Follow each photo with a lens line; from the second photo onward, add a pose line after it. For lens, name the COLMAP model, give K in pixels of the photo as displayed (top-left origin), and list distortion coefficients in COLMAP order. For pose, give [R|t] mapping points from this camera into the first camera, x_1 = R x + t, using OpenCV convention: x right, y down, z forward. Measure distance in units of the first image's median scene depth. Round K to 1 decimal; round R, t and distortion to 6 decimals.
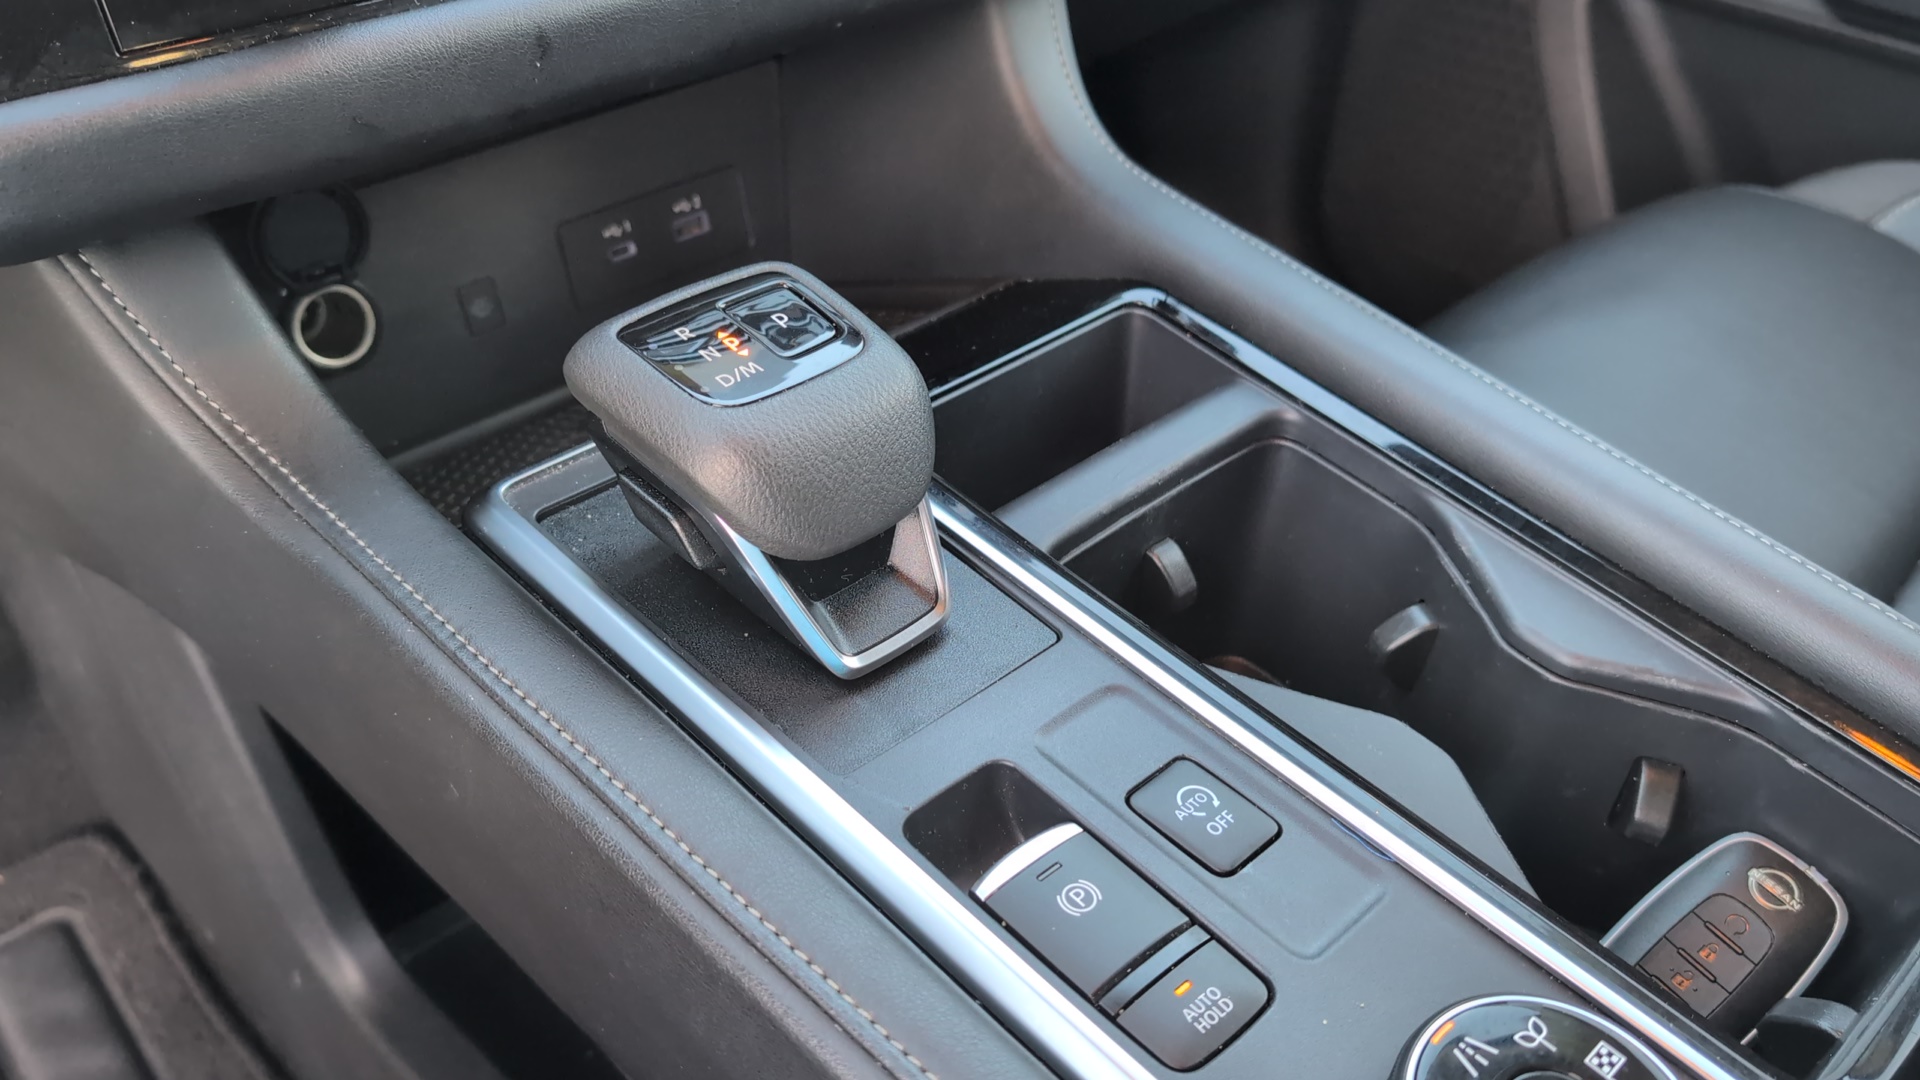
lens RADIAL K [[1626.2, 0, 960.0], [0, 1626.2, 540.0], [0, 0, 1]] dist [0.014476, -0.001620]
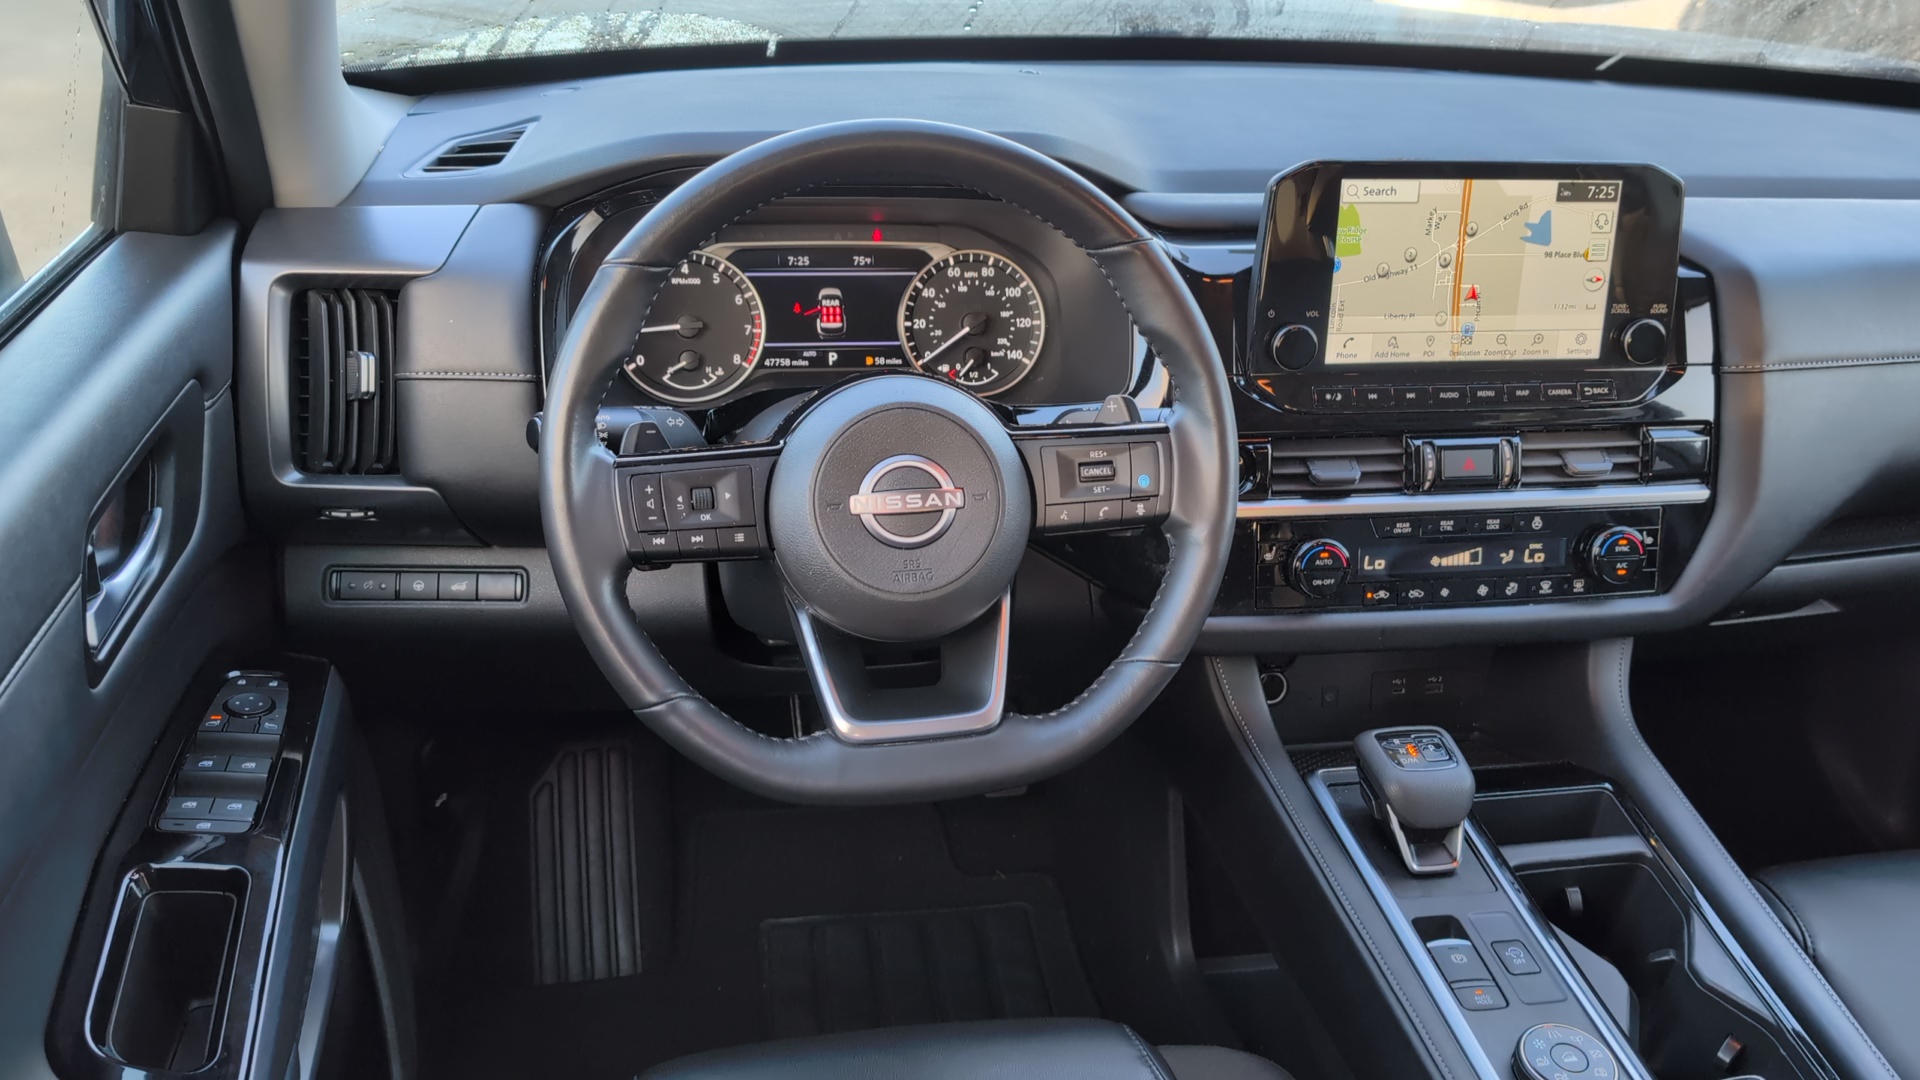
lens RADIAL K [[1626.2, 0, 960.0], [0, 1626.2, 540.0], [0, 0, 1]] dist [0.014476, -0.001620]
pose [[0.841478, 0.256892, -0.475312, 0.459521], [-0.351494, 0.928403, -0.120498, 0.162650], [0.410326, 0.268466, 0.871527, -1.936923]]
